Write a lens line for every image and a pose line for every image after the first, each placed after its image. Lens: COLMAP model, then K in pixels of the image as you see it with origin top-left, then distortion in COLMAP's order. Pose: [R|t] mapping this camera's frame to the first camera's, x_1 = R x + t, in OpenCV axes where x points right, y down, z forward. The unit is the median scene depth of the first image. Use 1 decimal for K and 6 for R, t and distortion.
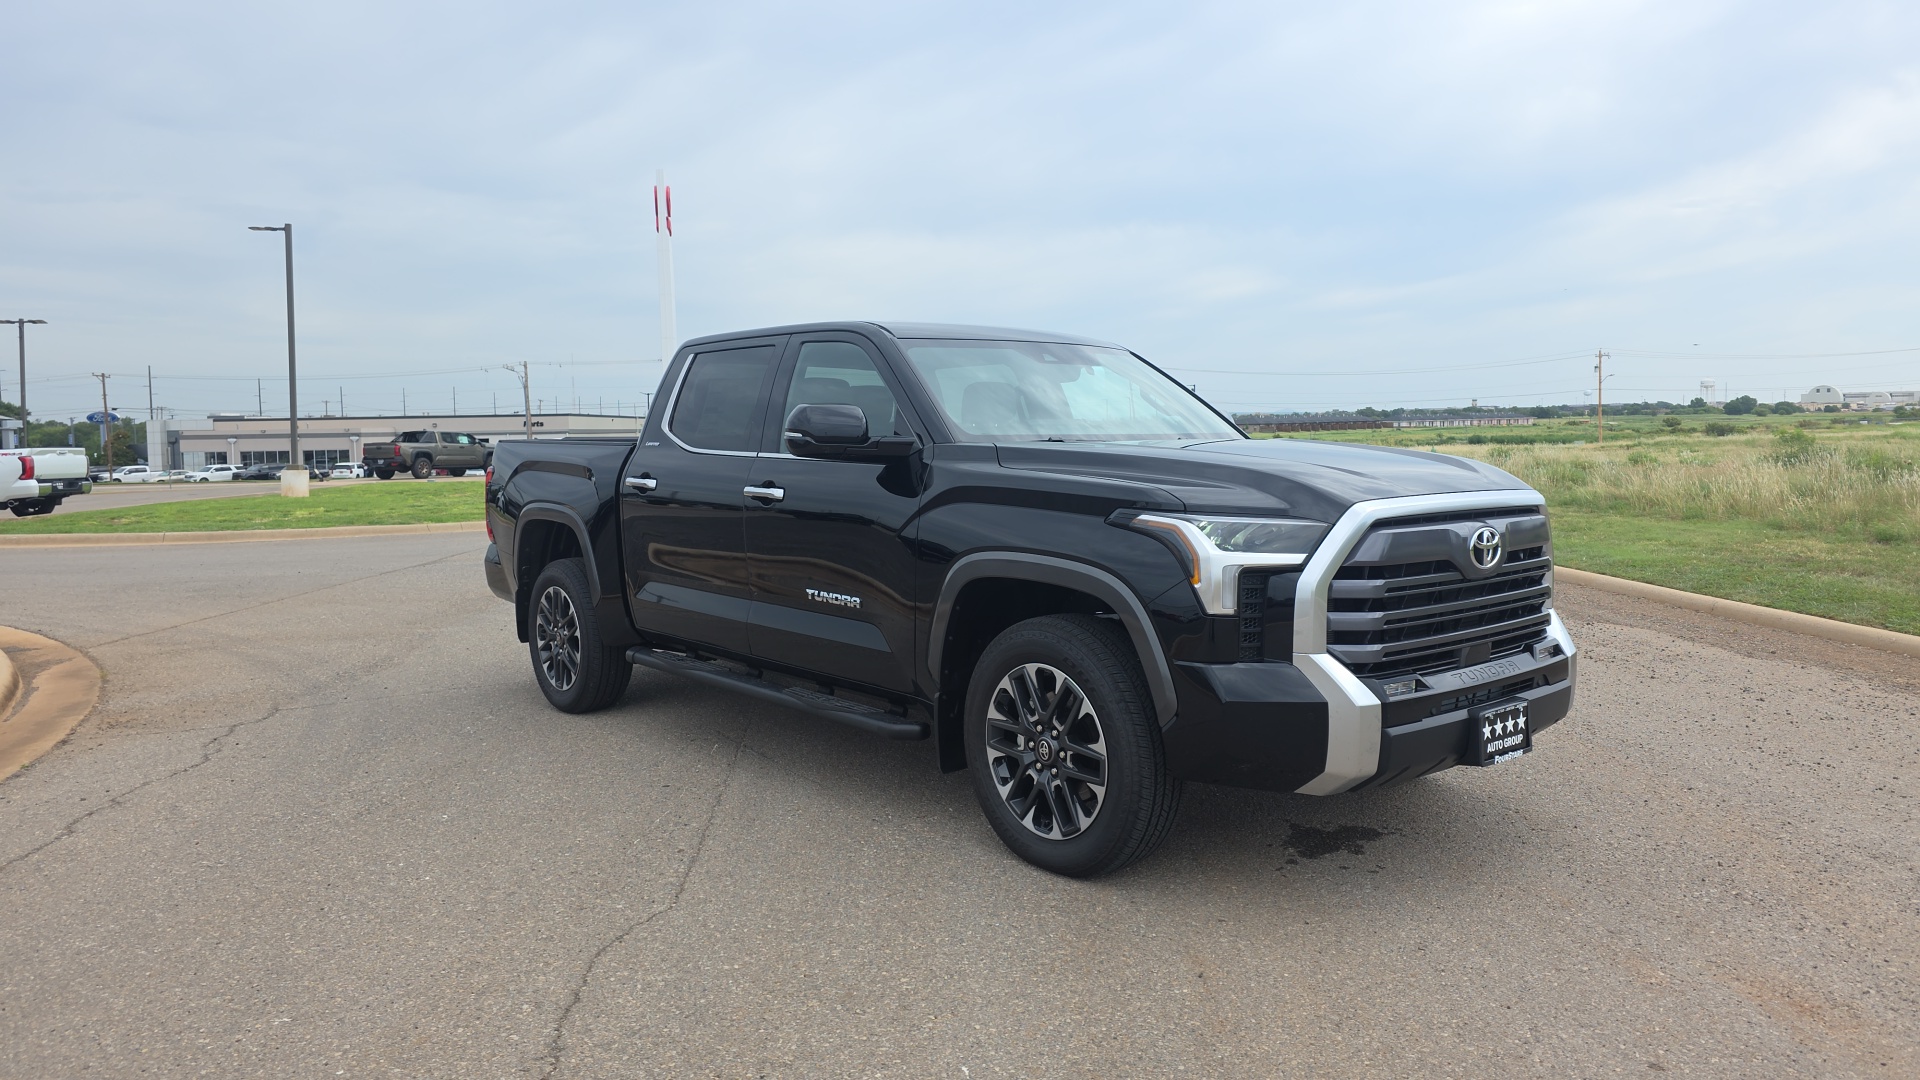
lens RADIAL K [[1342.1, 0, 965.1], [0, 1342.1, 570.5], [0, 0, 1]] dist [0.016485, -0.002531]
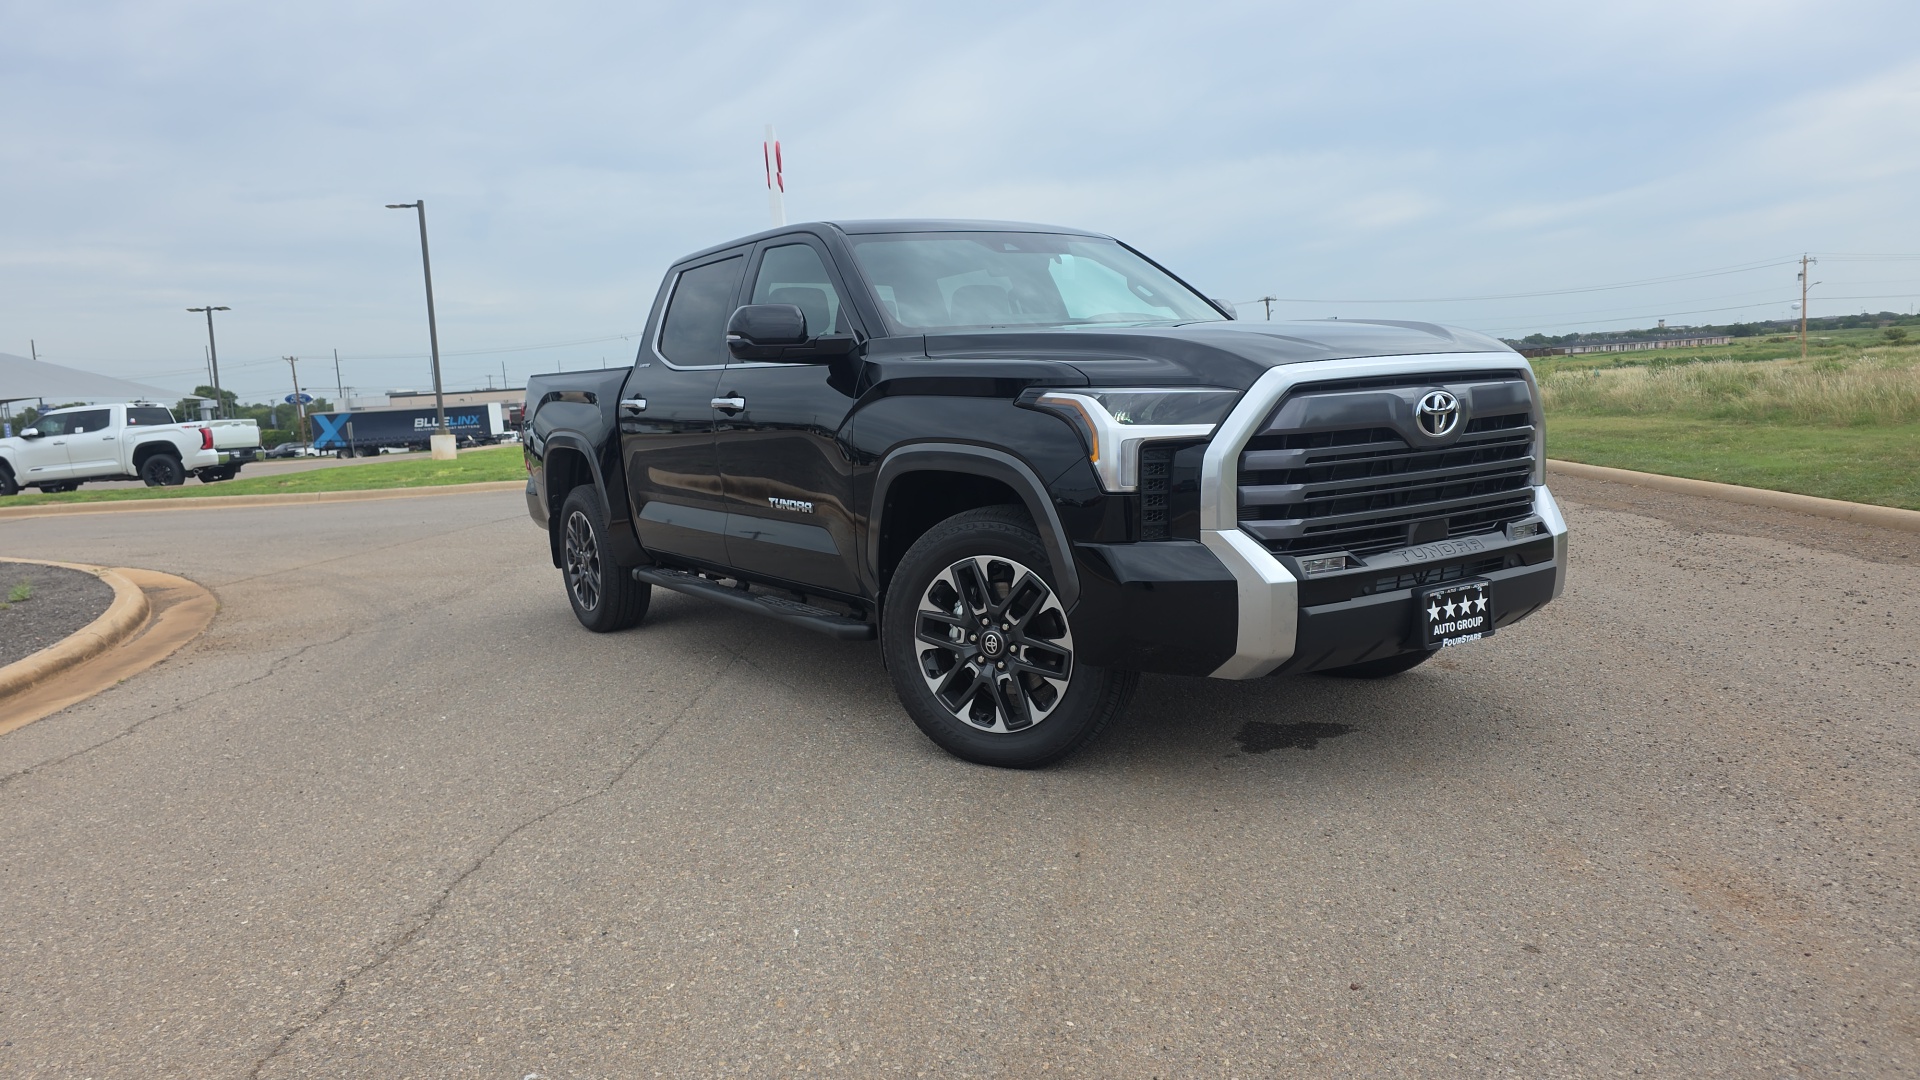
lens RADIAL K [[1306.5, 0, 873.2], [0, 1306.5, 633.1], [0, 0, 1]] dist [0.041878, -0.000338]
pose [[0.985285, -0.014078, -0.170337, 0.156069], [0.028582, 0.996140, 0.083000, 0.045591], [0.168511, -0.086647, 0.981884, 0.041338]]
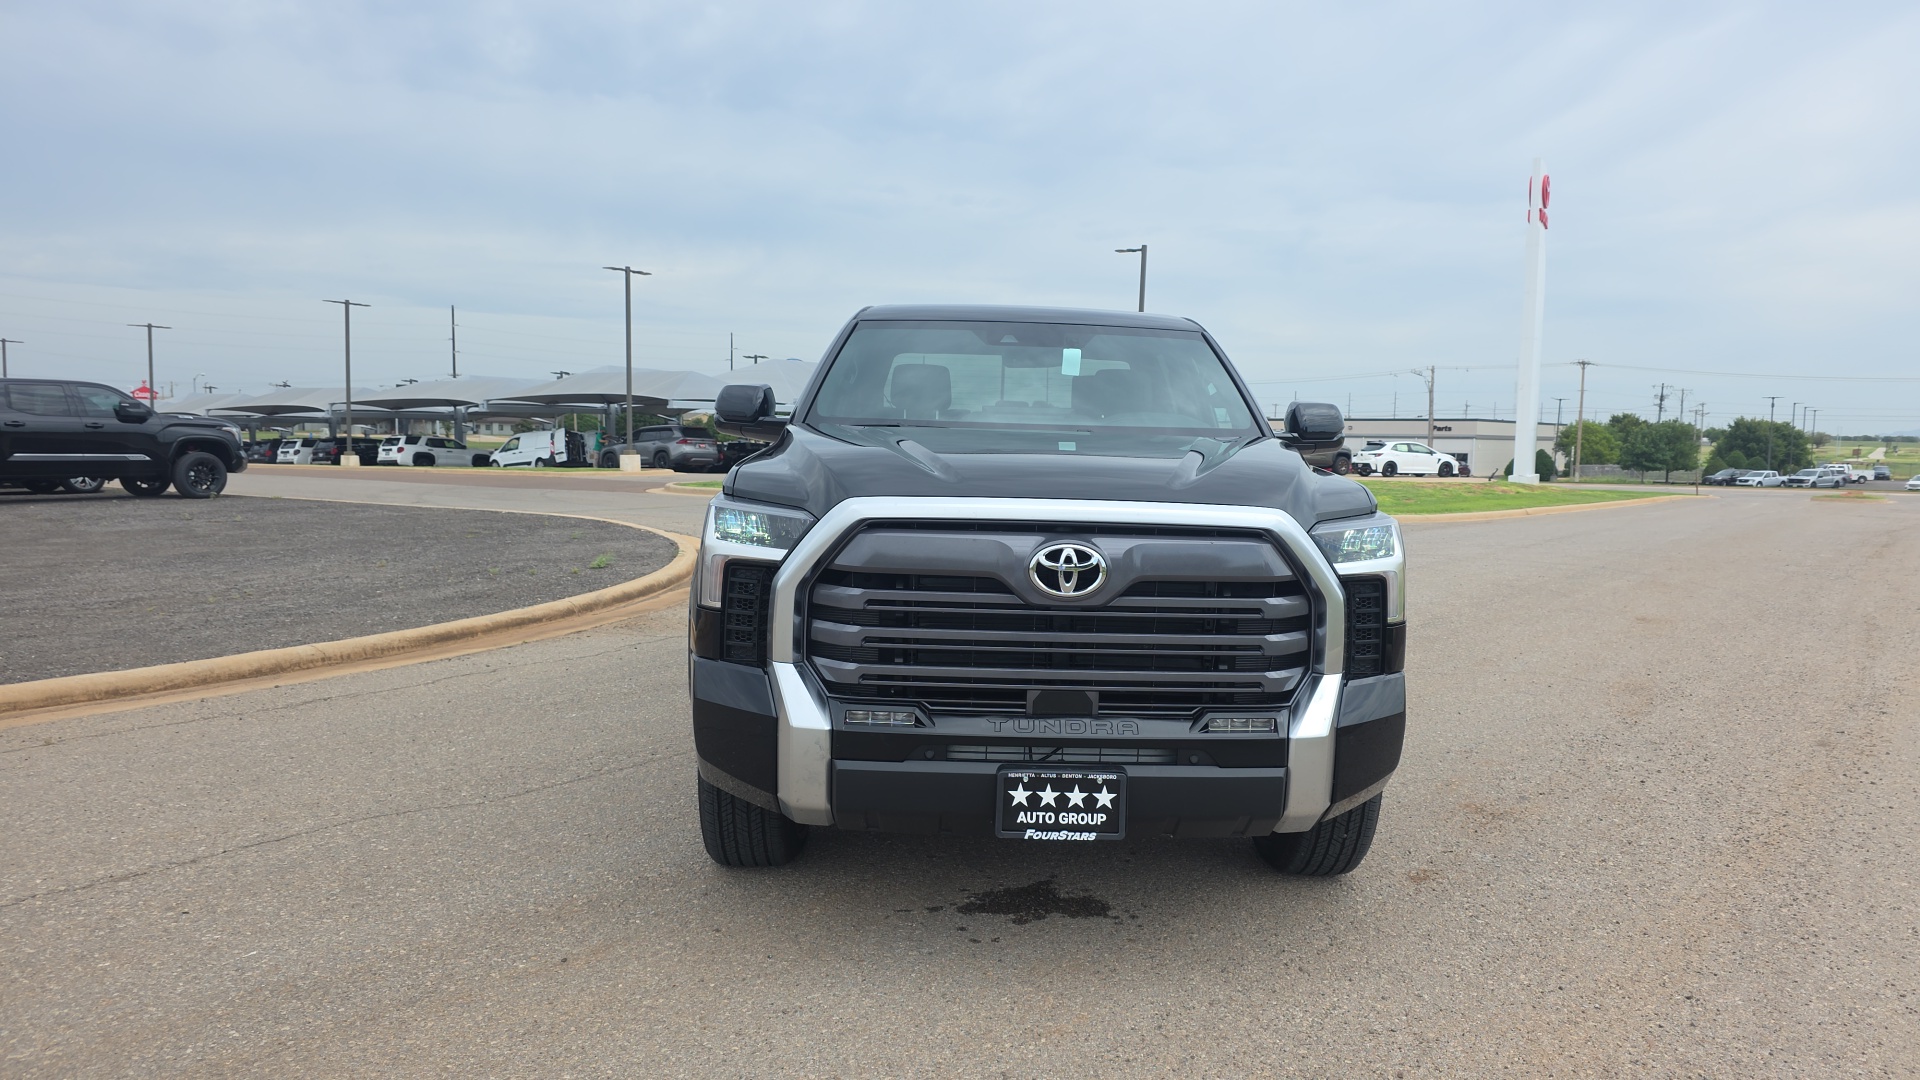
lens RADIAL K [[1305.1, 0, 956.9], [0, 1305.1, 600.0], [0, 0, 1]] dist [0.032337, -0.004973]
pose [[0.768324, 0.109328, -0.630655, 0.805881], [-0.095802, 0.993848, 0.055574, -0.034813], [0.632851, 0.017719, 0.774071, 0.358673]]
